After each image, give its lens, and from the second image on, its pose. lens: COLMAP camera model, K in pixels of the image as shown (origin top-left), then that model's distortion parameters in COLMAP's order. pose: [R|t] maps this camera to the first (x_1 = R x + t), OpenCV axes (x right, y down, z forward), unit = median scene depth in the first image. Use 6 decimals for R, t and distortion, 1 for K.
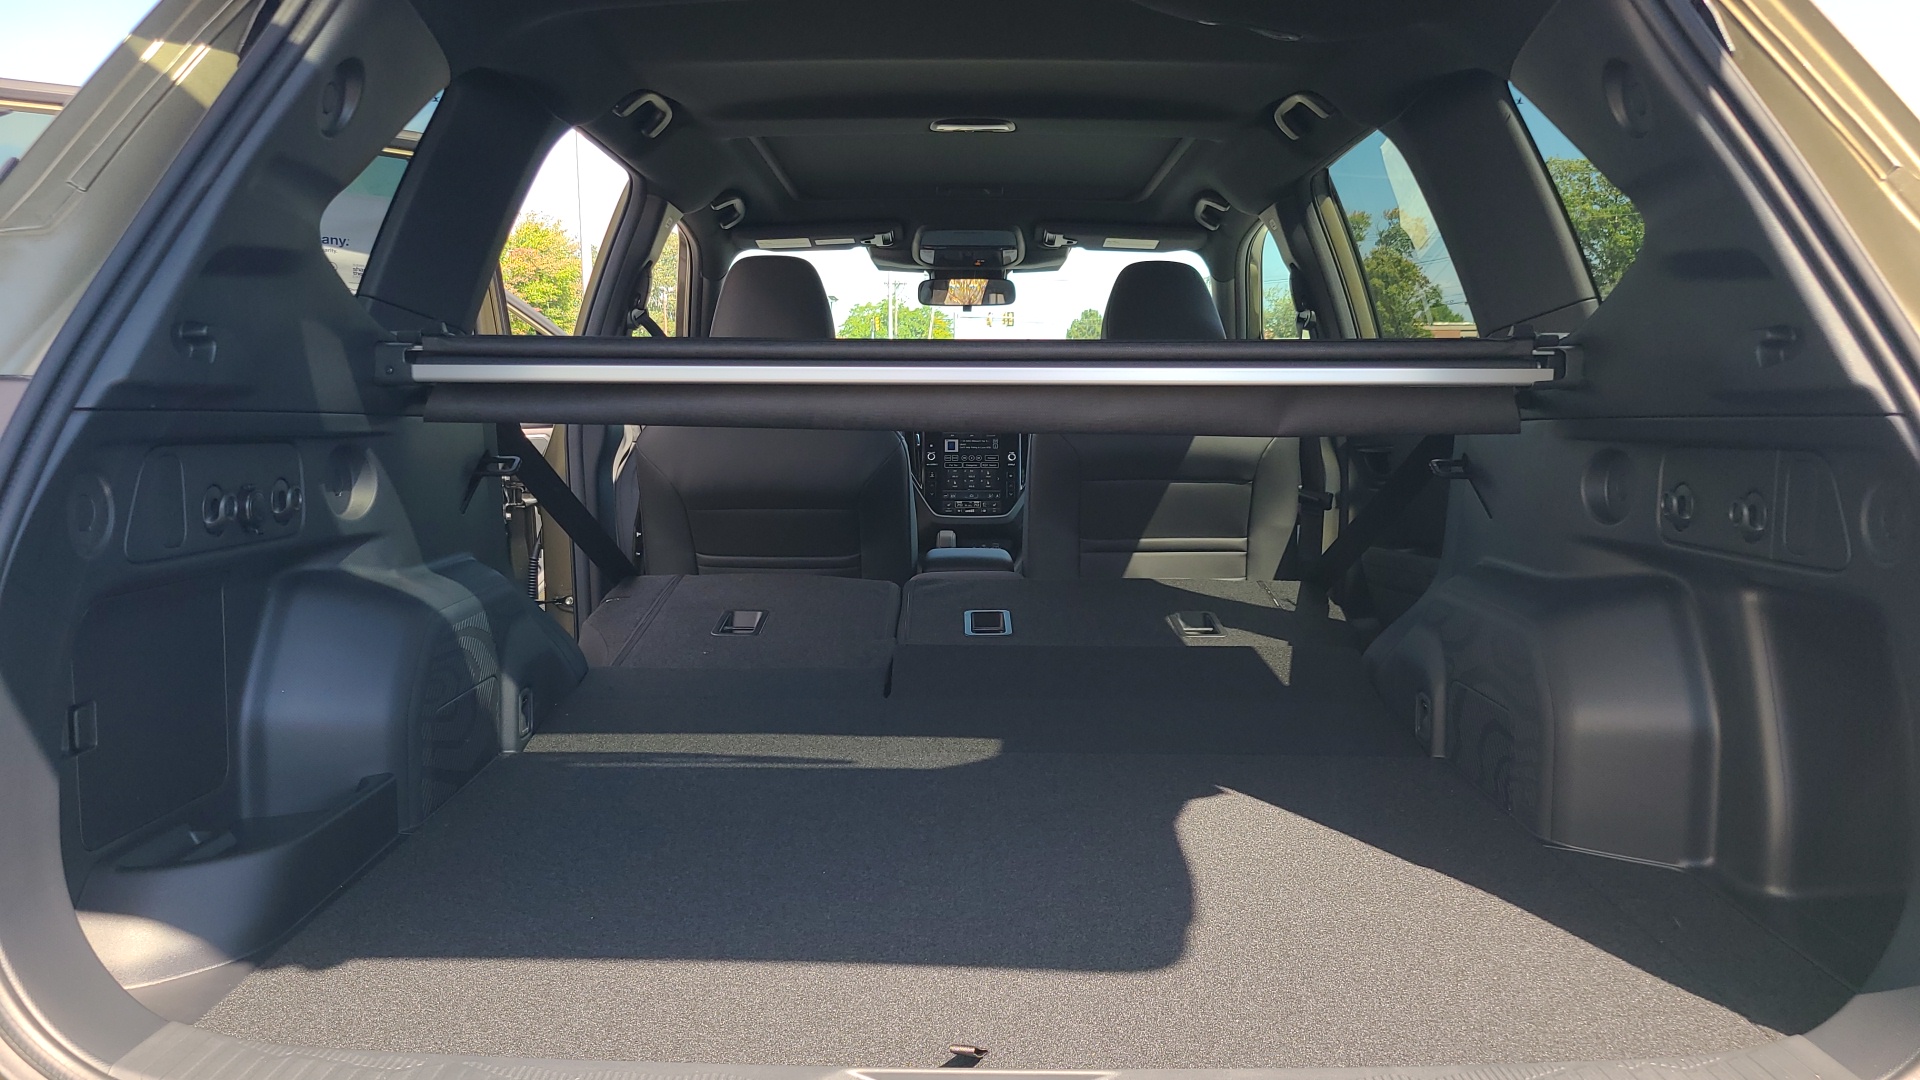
lens RADIAL K [[1438.3, 0, 948.7], [0, 1438.3, 553.1], [0, 0, 1]] dist [0.042085, -0.006247]
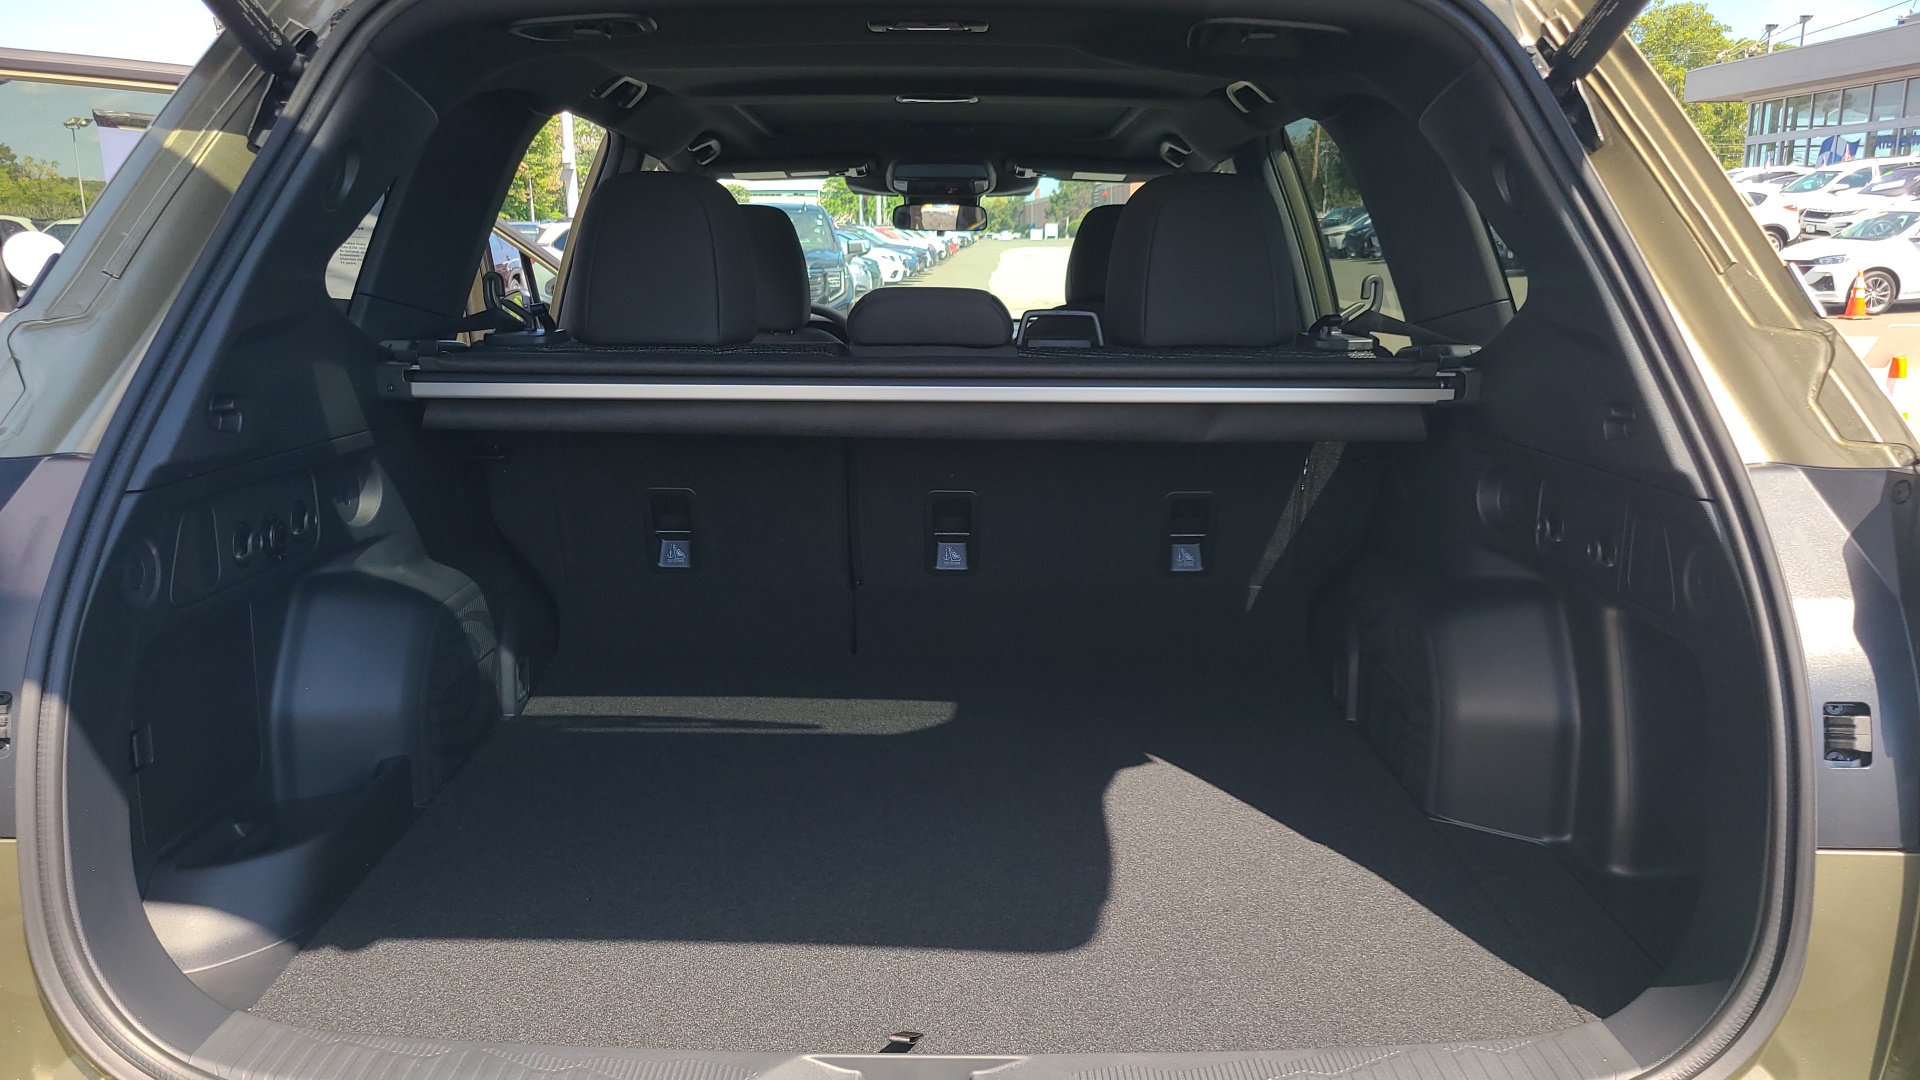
lens RADIAL K [[1441.8, 0, 944.4], [0, 1441.8, 537.5], [0, 0, 1]] dist [0.040613, -0.011344]
pose [[0.999993, 0.000437, 0.003736, 0.027674], [-0.000785, 0.995592, 0.093788, -0.119878], [-0.003678, -0.093790, 0.995585, -0.102474]]
